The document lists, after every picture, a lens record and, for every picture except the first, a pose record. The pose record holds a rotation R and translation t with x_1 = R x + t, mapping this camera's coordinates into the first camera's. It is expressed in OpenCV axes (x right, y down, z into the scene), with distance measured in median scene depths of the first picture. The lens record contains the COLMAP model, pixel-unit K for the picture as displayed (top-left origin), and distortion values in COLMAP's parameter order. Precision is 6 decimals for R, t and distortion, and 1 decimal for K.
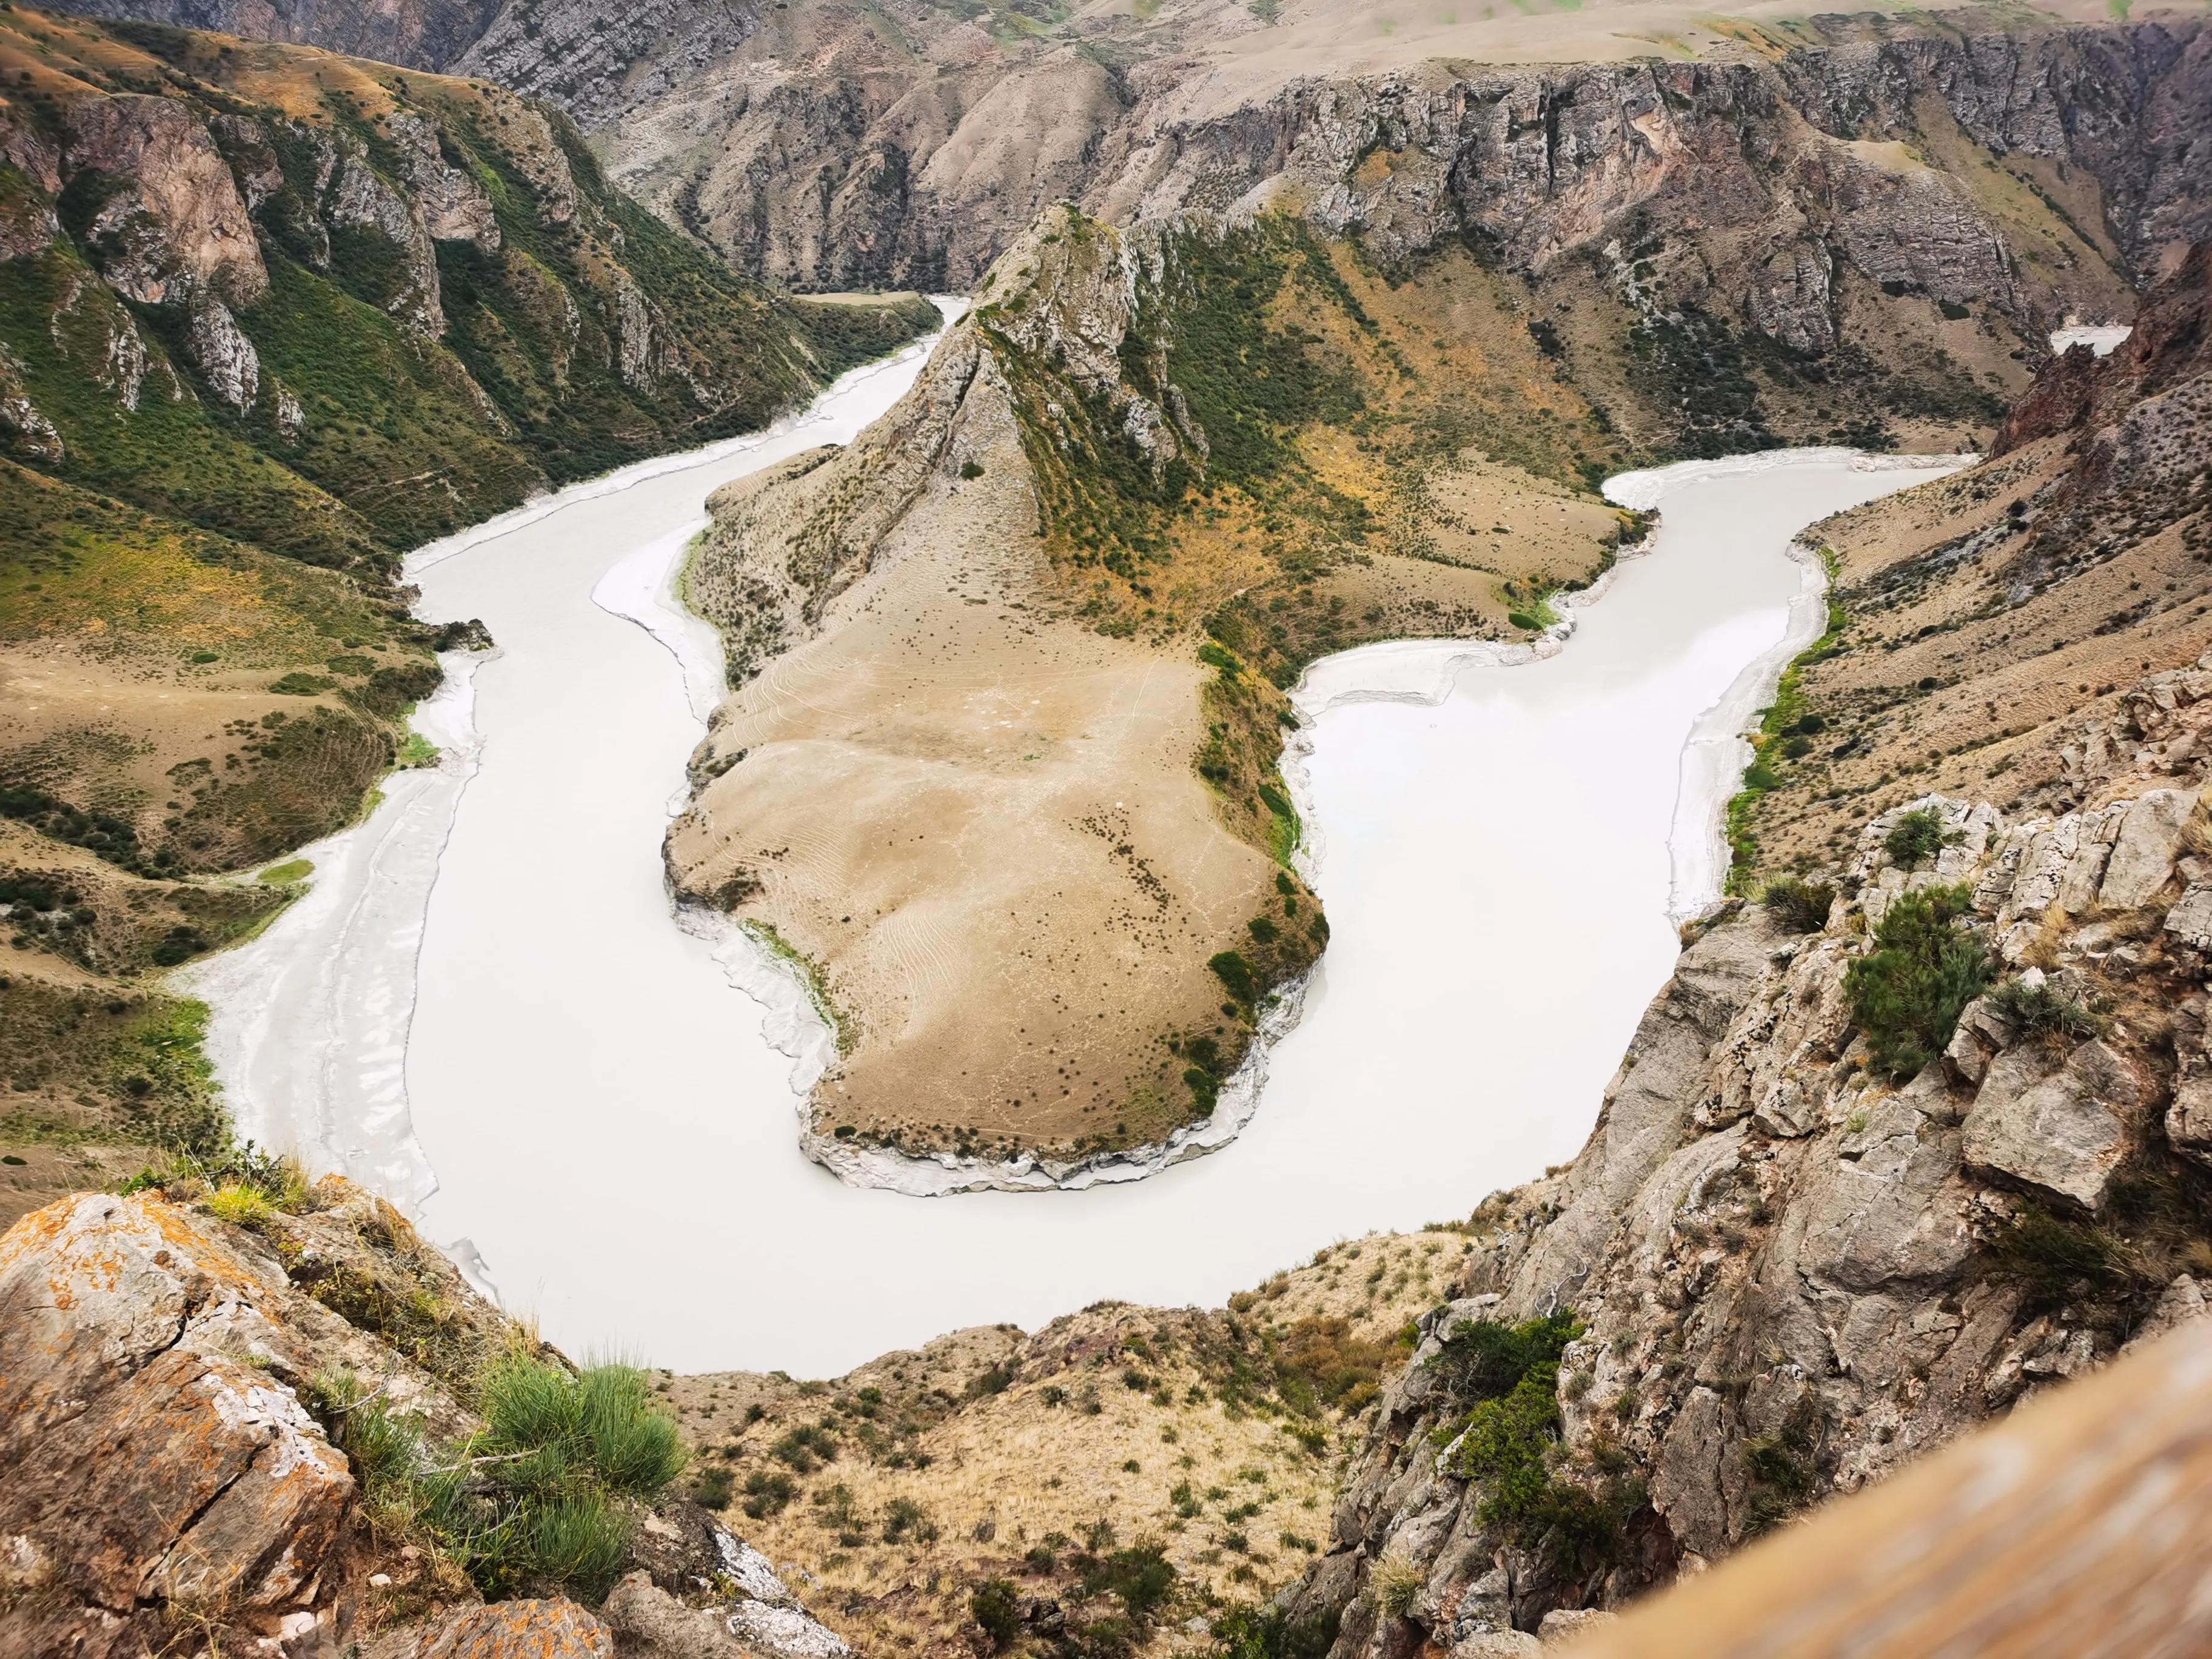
lens RADIAL K [[1699.4, 0, 1106.0], [0, 1699.4, 829.5], [0, 0, 1]] dist [0.083378, -0.105451]
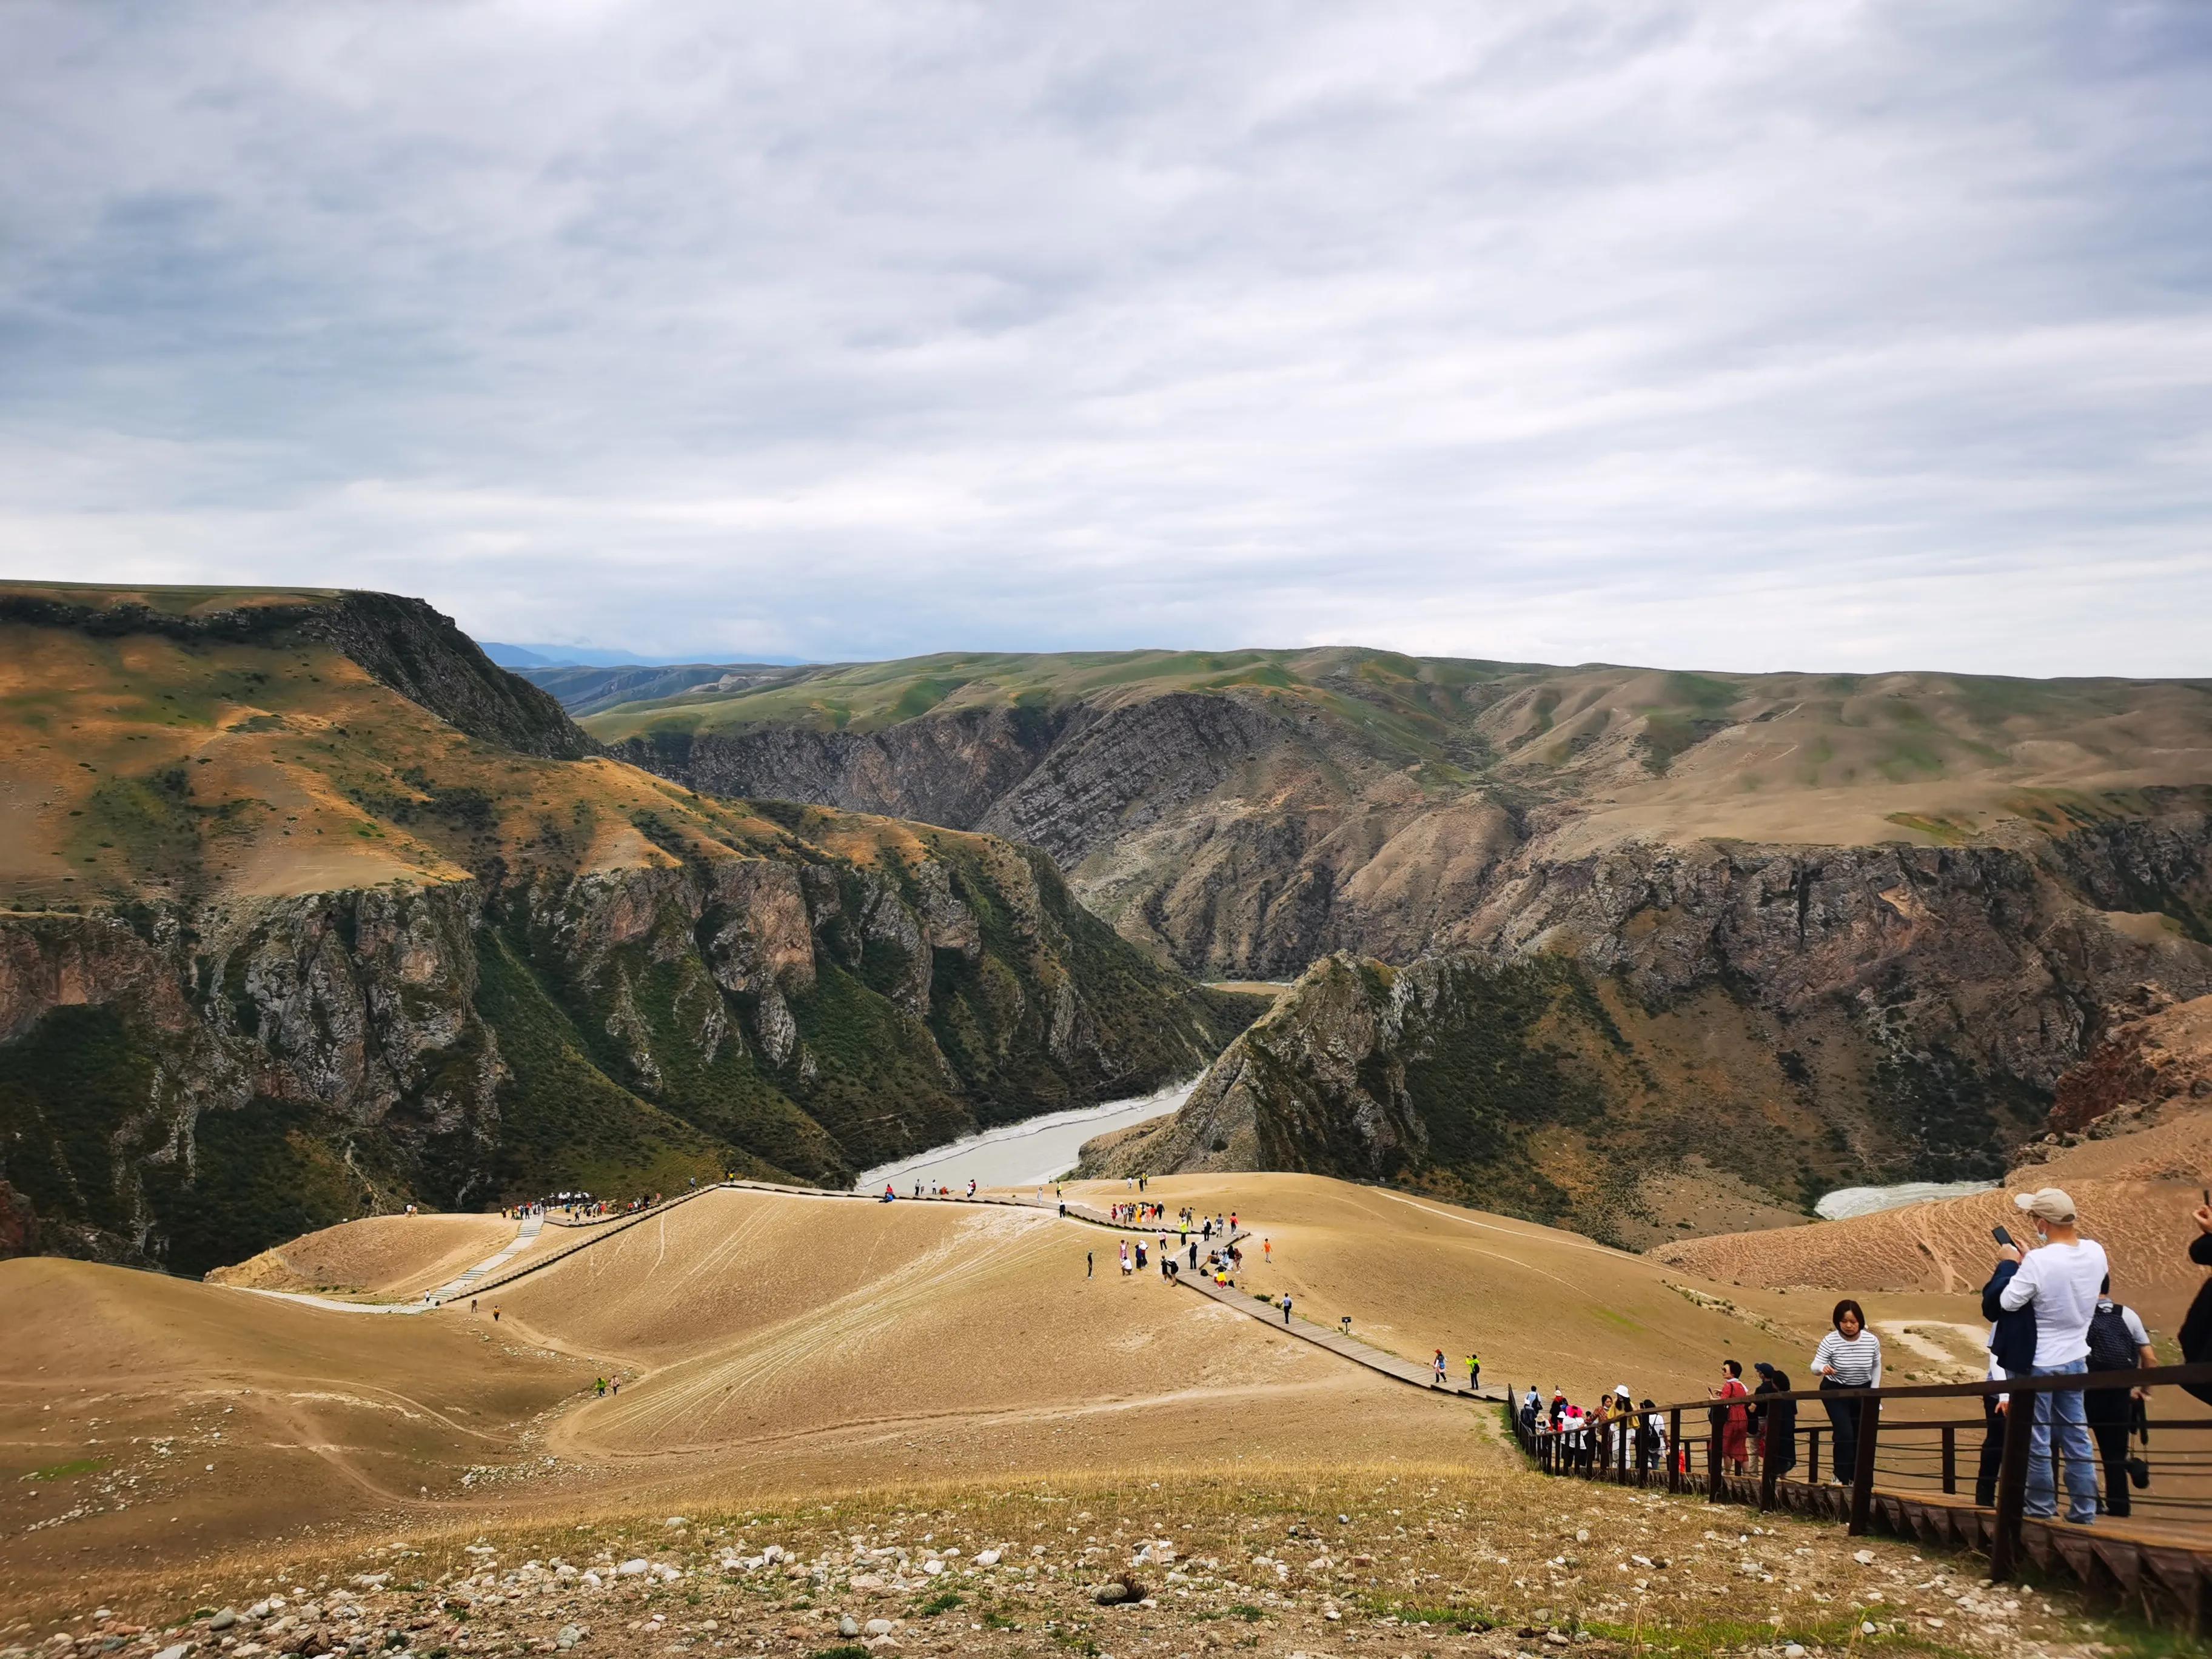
lens RADIAL K [[1726.3, 0, 1106.0], [0, 1726.3, 829.5], [0, 0, 1]] dist [0.042398, -0.000863]
pose [[0.953181, 0.020495, -0.301704, 0.162976], [-0.127734, 0.931612, -0.340269, 0.026634], [0.274097, 0.362876, 0.890613, -0.241186]]
